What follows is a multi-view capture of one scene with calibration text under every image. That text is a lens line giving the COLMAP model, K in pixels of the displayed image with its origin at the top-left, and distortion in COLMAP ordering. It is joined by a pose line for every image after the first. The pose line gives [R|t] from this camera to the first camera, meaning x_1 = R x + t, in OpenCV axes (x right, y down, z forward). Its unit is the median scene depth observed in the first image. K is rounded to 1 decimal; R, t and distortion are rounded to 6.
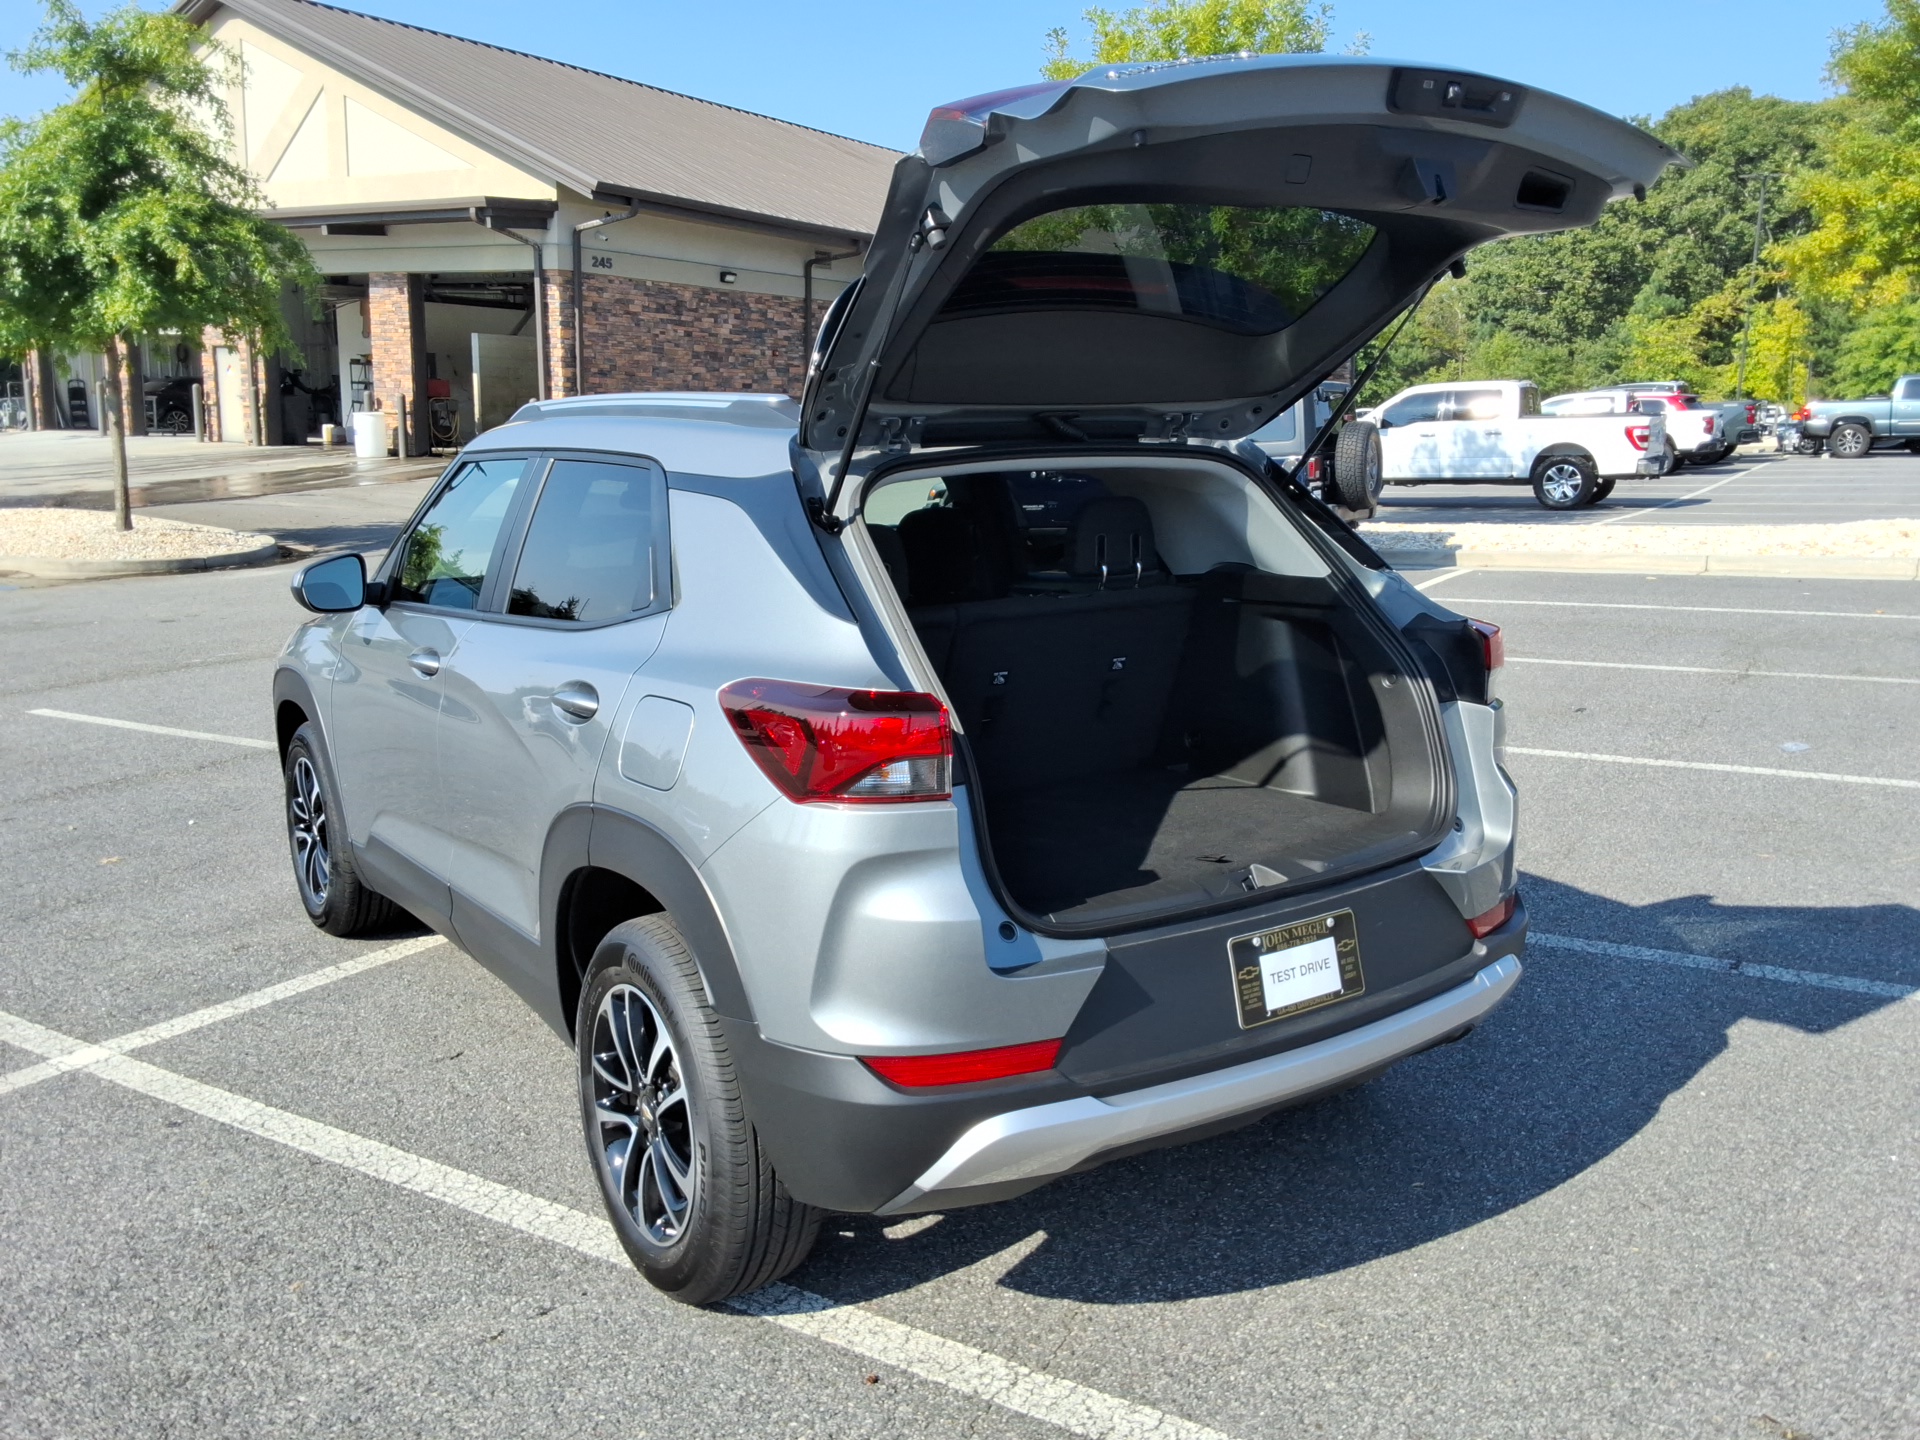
lens RADIAL K [[1567.0, 0, 990.2], [0, 1567.0, 693.6], [0, 0, 1]] dist [0.123410, -0.208792]
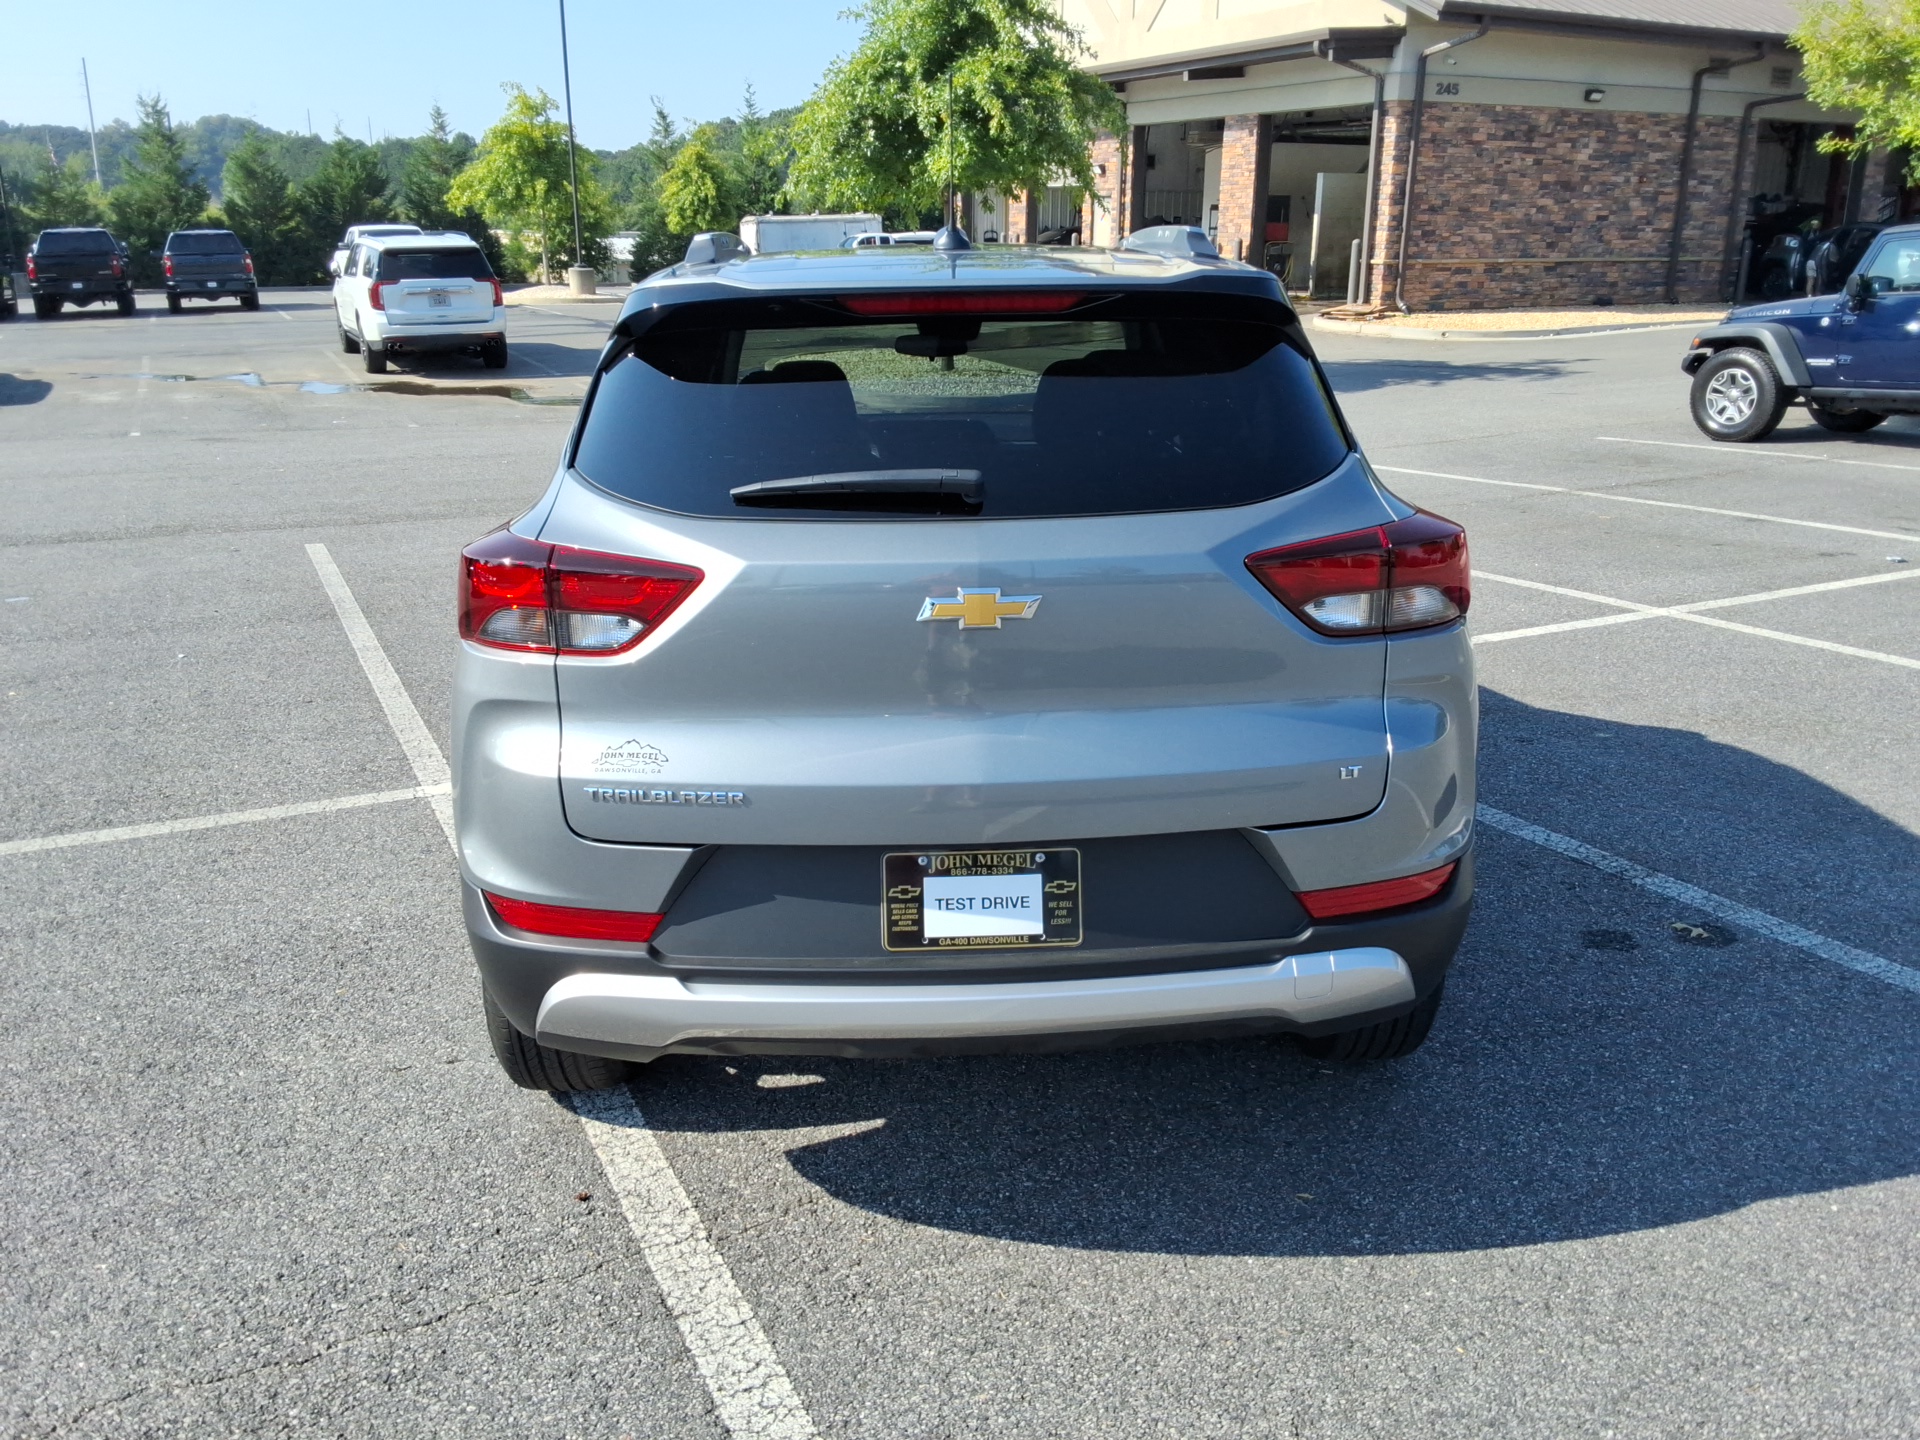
lens RADIAL K [[1569.5, 0, 969.0], [0, 1569.5, 706.9], [0, 0, 1]] dist [0.121945, -0.203163]
pose [[0.841809, 0.140591, -0.521144, 0.060723], [-0.086916, 0.988191, 0.126192, -0.003980], [0.532732, -0.060934, 0.844088, 0.025734]]
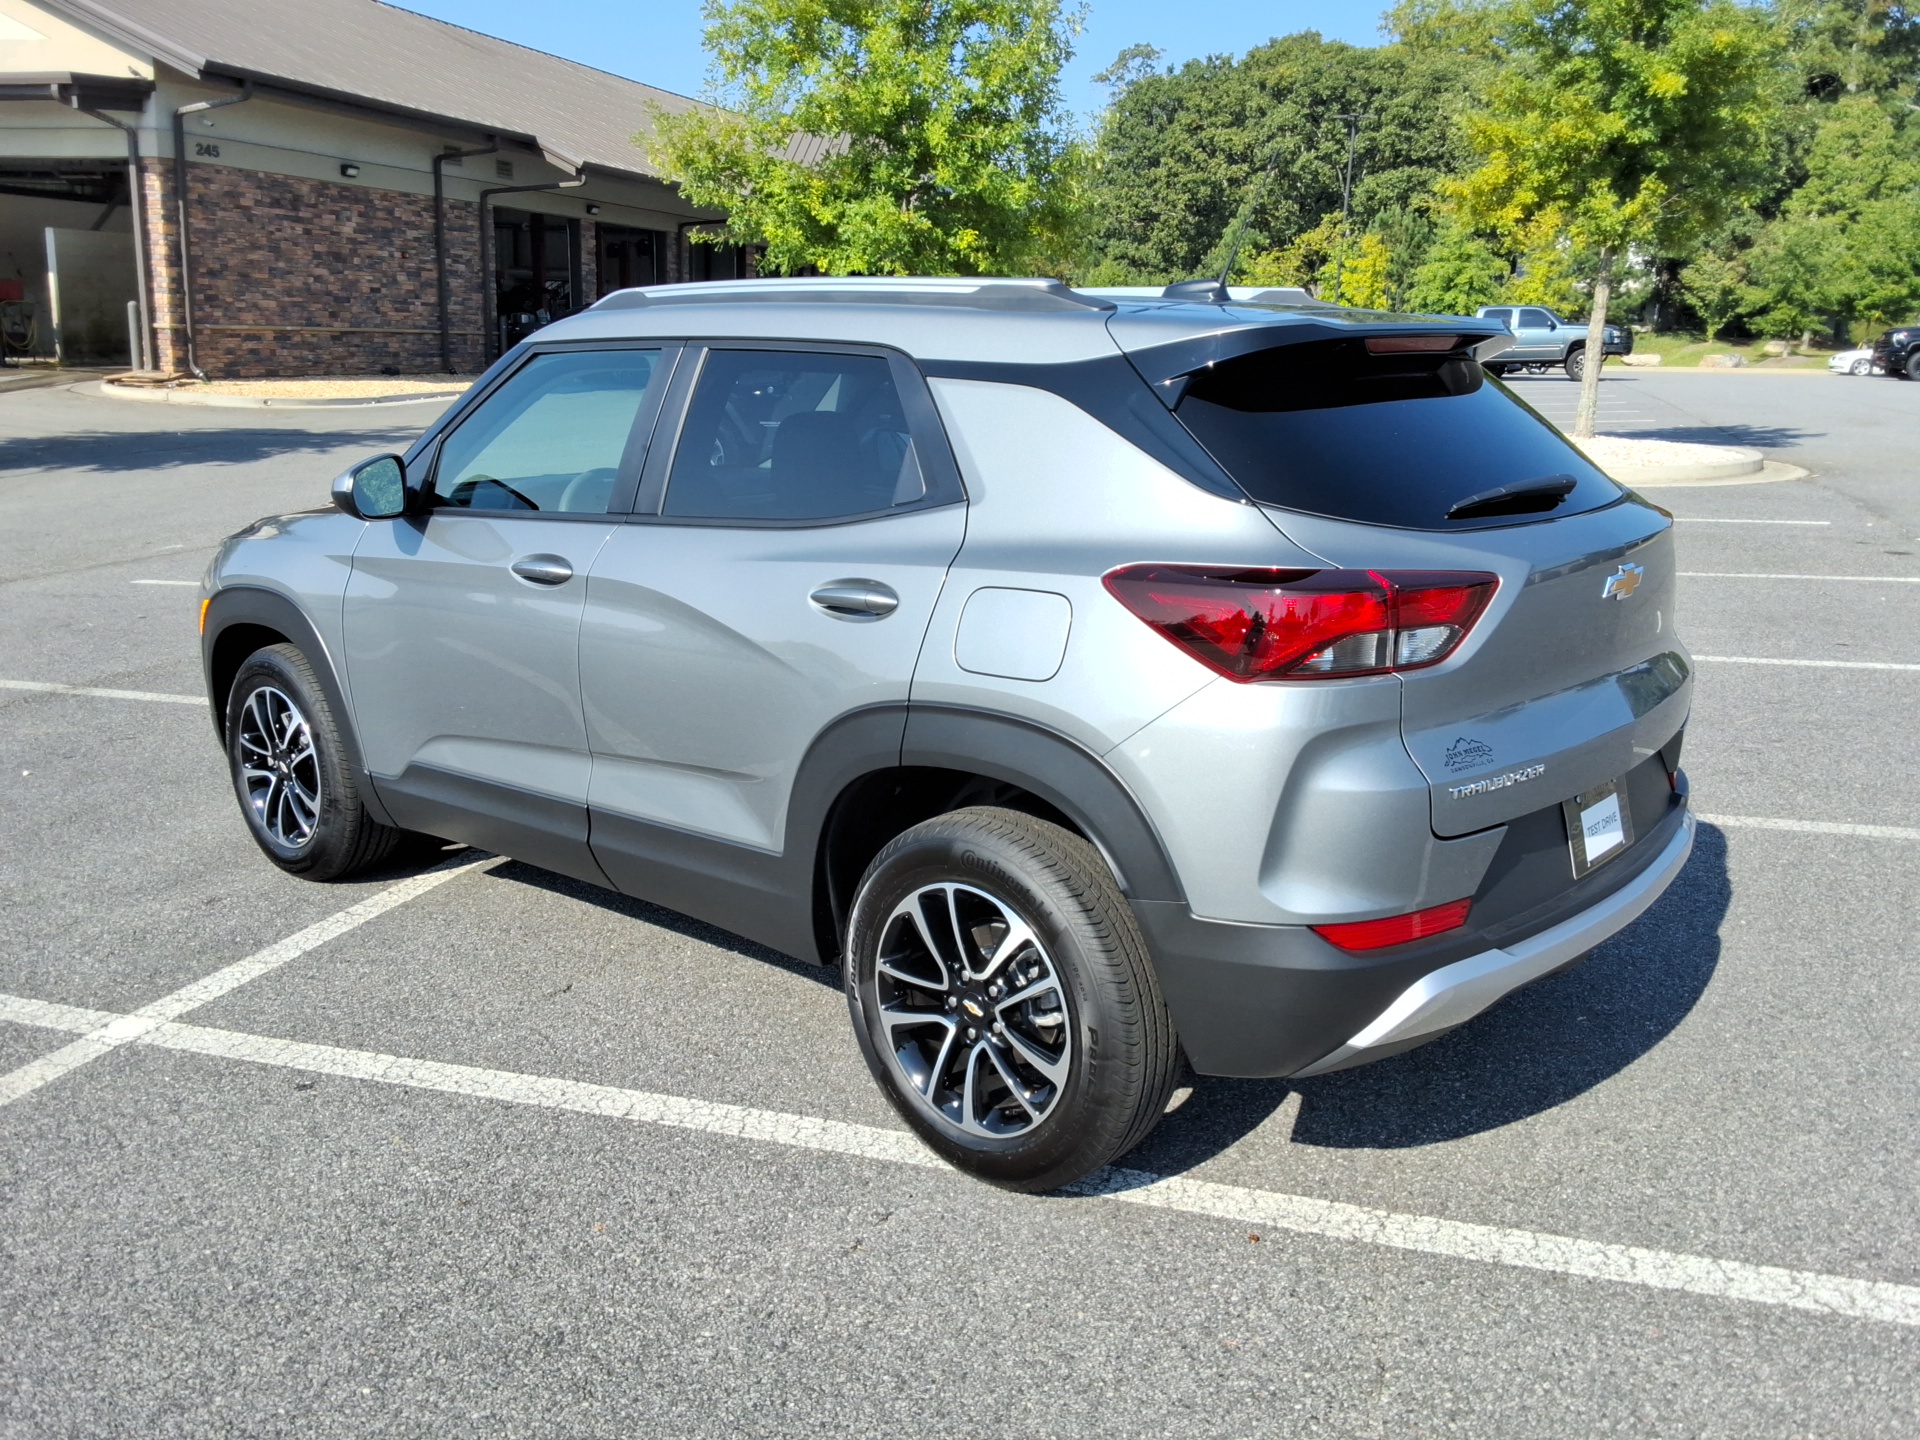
lens RADIAL K [[1552.2, 0, 990.3], [0, 1552.2, 705.8], [0, 0, 1]] dist [0.122014, -0.205439]
pose [[0.968909, -0.043853, 0.243498, -0.045061], [0.029810, 0.997689, 0.061062, 0.001653], [-0.245613, -0.051905, 0.967977, 0.006510]]
